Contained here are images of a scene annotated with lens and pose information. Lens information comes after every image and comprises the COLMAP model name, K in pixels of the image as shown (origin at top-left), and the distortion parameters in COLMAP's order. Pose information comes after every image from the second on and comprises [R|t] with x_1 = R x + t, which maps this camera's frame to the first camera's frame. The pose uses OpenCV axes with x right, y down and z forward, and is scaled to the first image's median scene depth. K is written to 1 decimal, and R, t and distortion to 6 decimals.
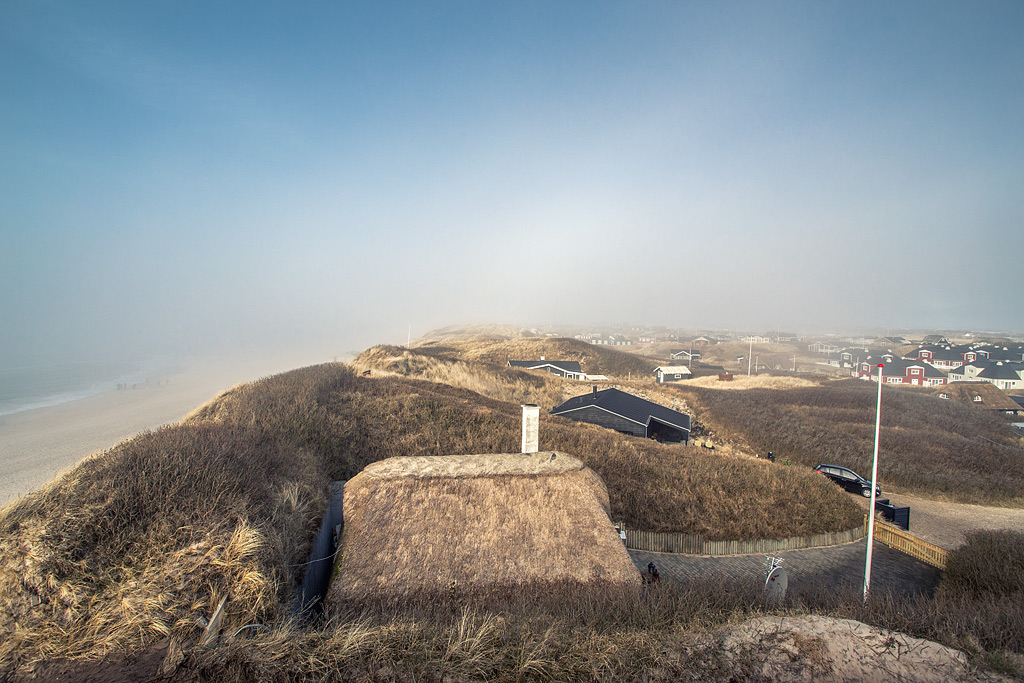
lens RADIAL K [[521.0, 0, 532.5], [0, 521.0, 342.5], [0, 0, 1]] dist [-0.076868, 0.039262]
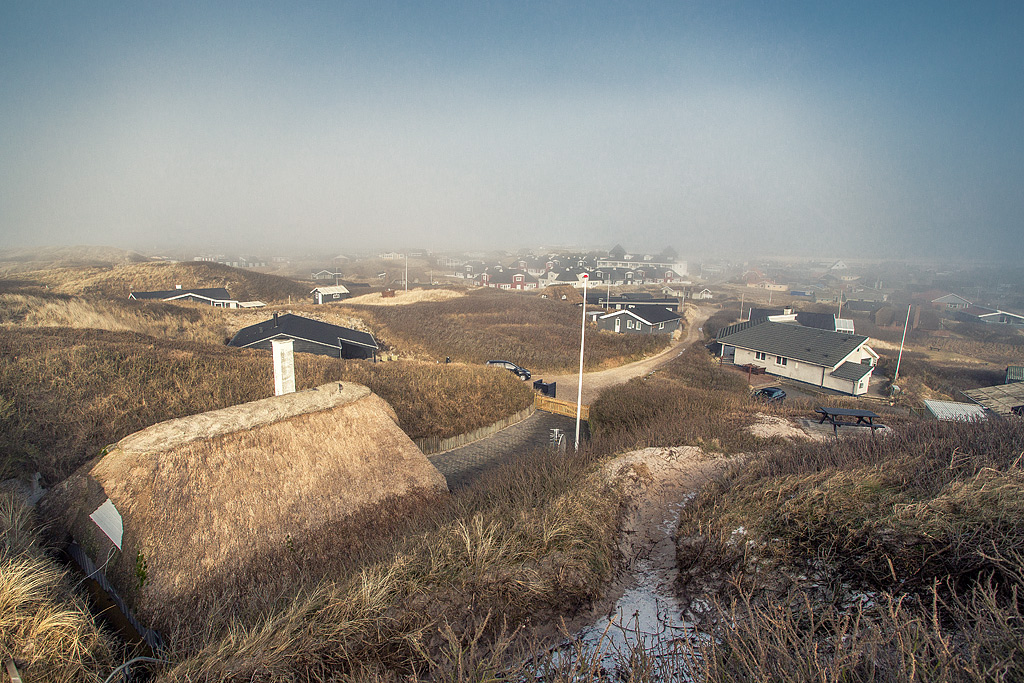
lens RADIAL K [[521.0, 0, 532.5], [0, 521.0, 342.5], [0, 0, 1]] dist [-0.076868, 0.039262]
pose [[0.754334, -0.129384, 0.643615, -0.199006], [0.024820, 0.985306, 0.168983, -0.010920], [-0.656022, -0.111495, 0.746461, 0.034228]]
